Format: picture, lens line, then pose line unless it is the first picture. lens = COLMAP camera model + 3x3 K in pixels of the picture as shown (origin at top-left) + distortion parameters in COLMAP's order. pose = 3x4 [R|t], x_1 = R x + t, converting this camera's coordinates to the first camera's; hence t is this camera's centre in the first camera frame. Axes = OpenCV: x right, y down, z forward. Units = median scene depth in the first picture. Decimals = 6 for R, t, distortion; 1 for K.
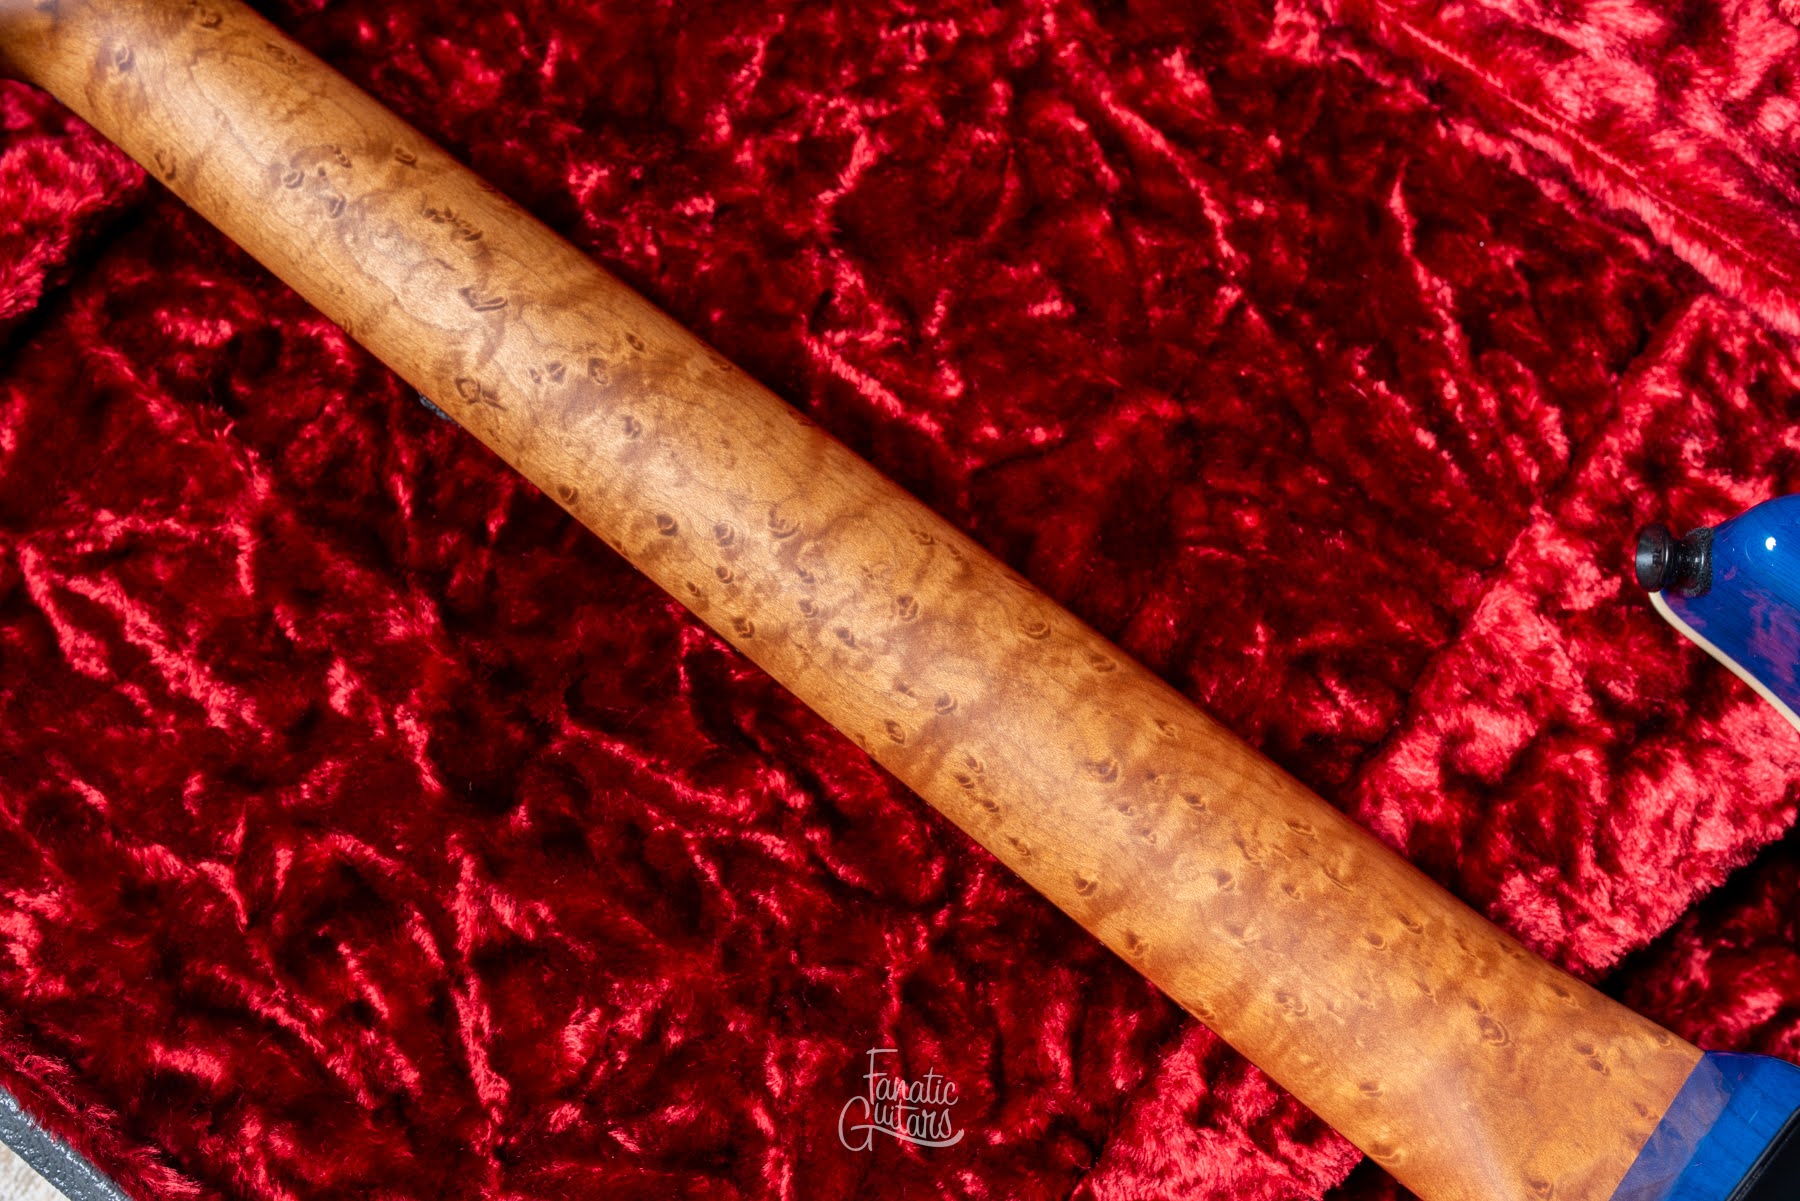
lens RADIAL K [[1766.8, 0, 893.5], [0, 1766.8, 603.8], [0, 0, 1]] dist [-0.079107, 0.103788]
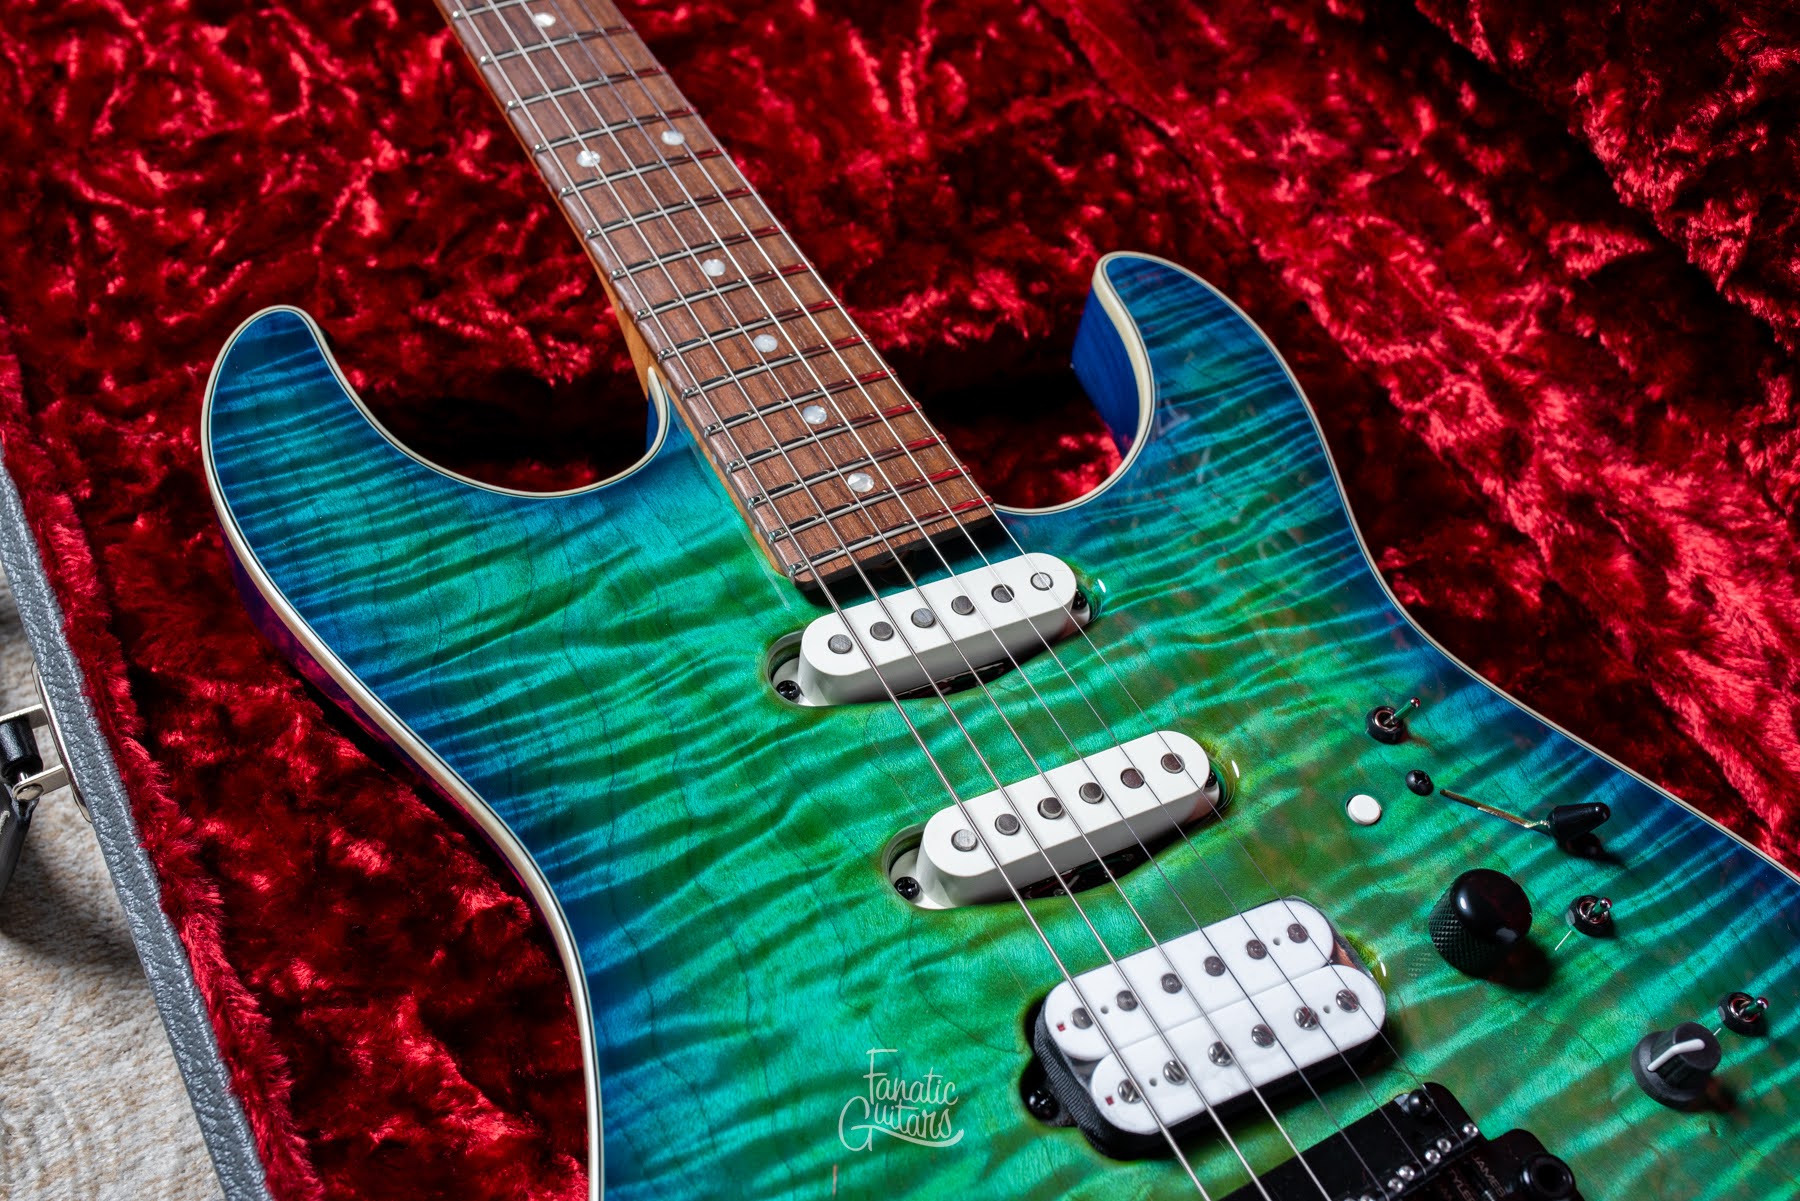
lens RADIAL K [[1787.9, 0, 893.6], [0, 1787.9, 599.7], [0, 0, 1]] dist [-0.066906, 0.071456]
pose [[0.916734, 0.367754, -0.156067, 0.752085], [-0.399499, 0.843413, -0.359242, 0.856839], [-0.000484, 0.391677, 0.920103, -0.235046]]
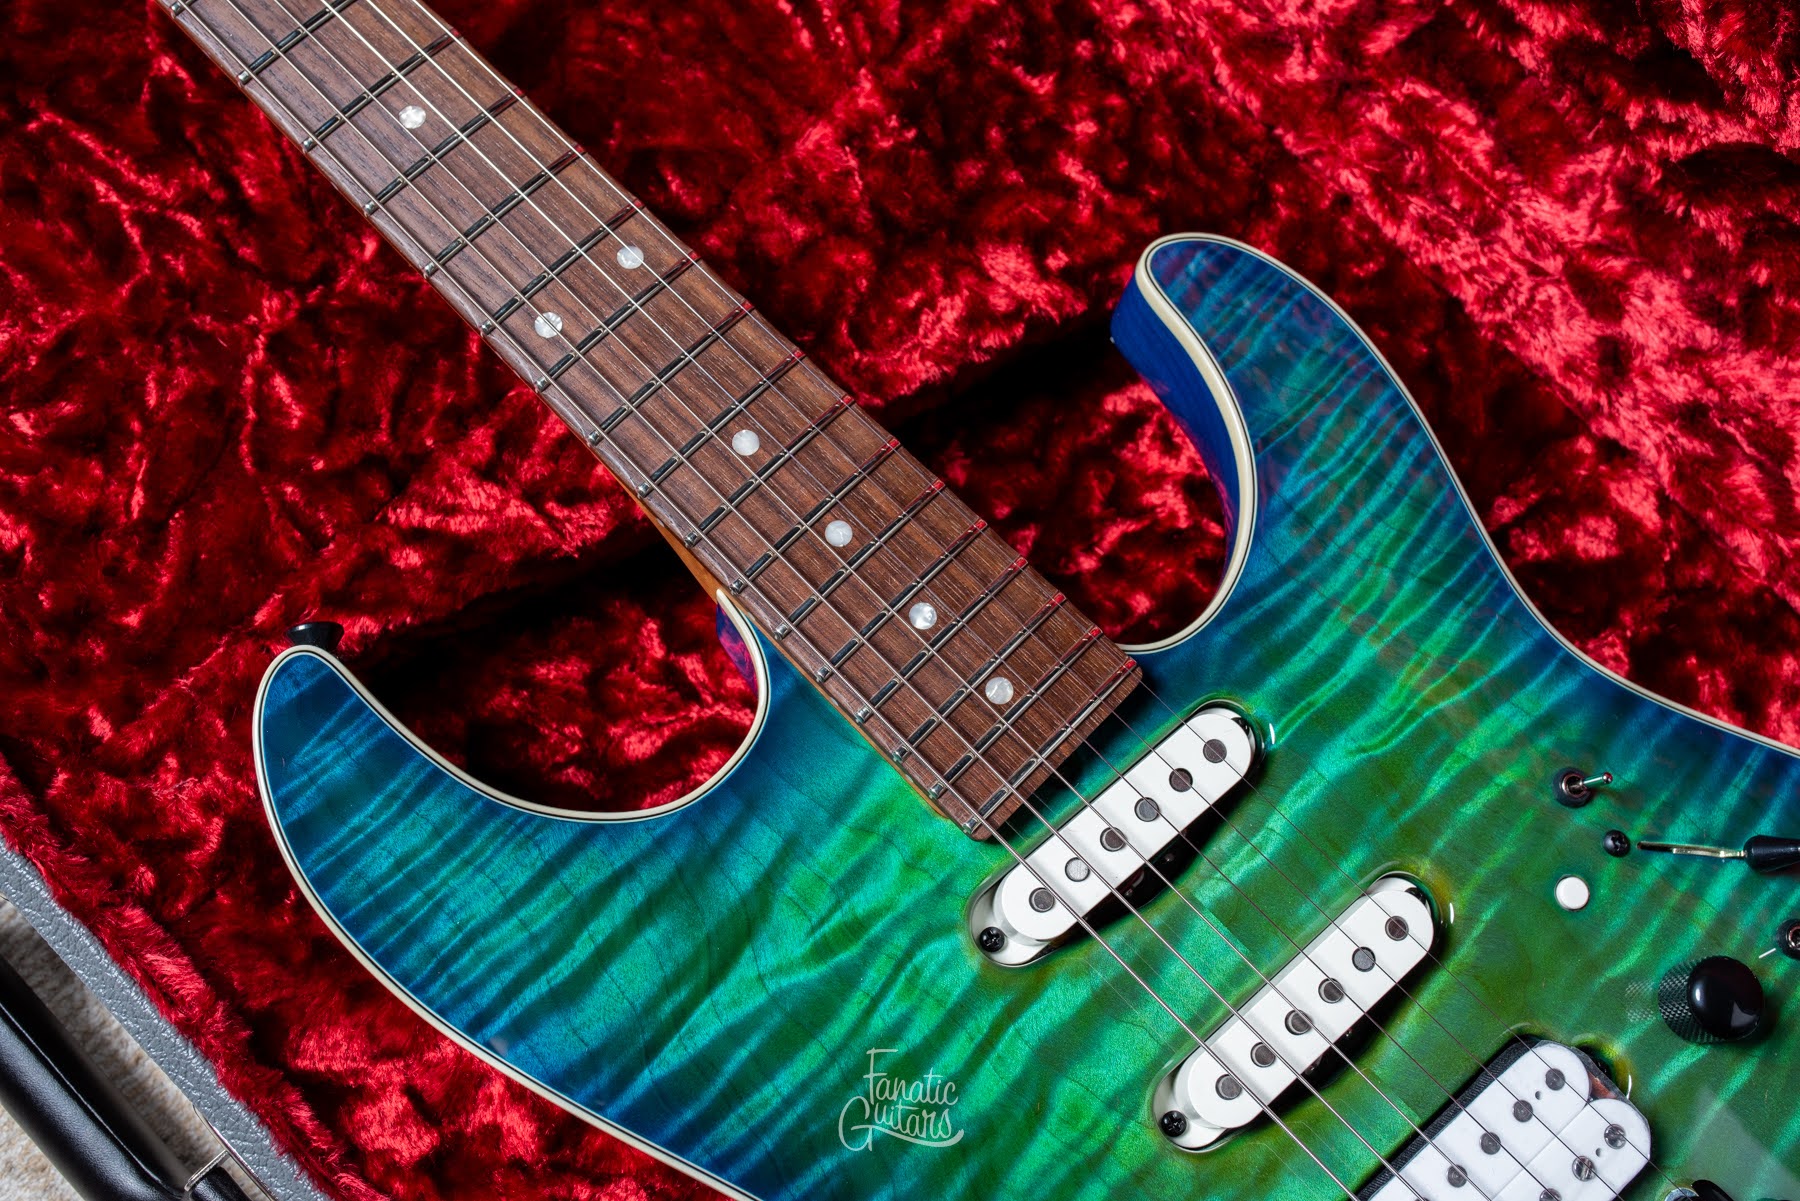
lens RADIAL K [[1815.5, 0, 900.0], [0, 1815.5, 600.5], [0, 0, 1]] dist [-0.066601, 0.066792]
pose [[0.989512, 0.138994, 0.039329, 0.409483], [-0.137975, 0.990053, -0.027546, 0.361518], [-0.042767, 0.021830, 0.998847, -0.278670]]
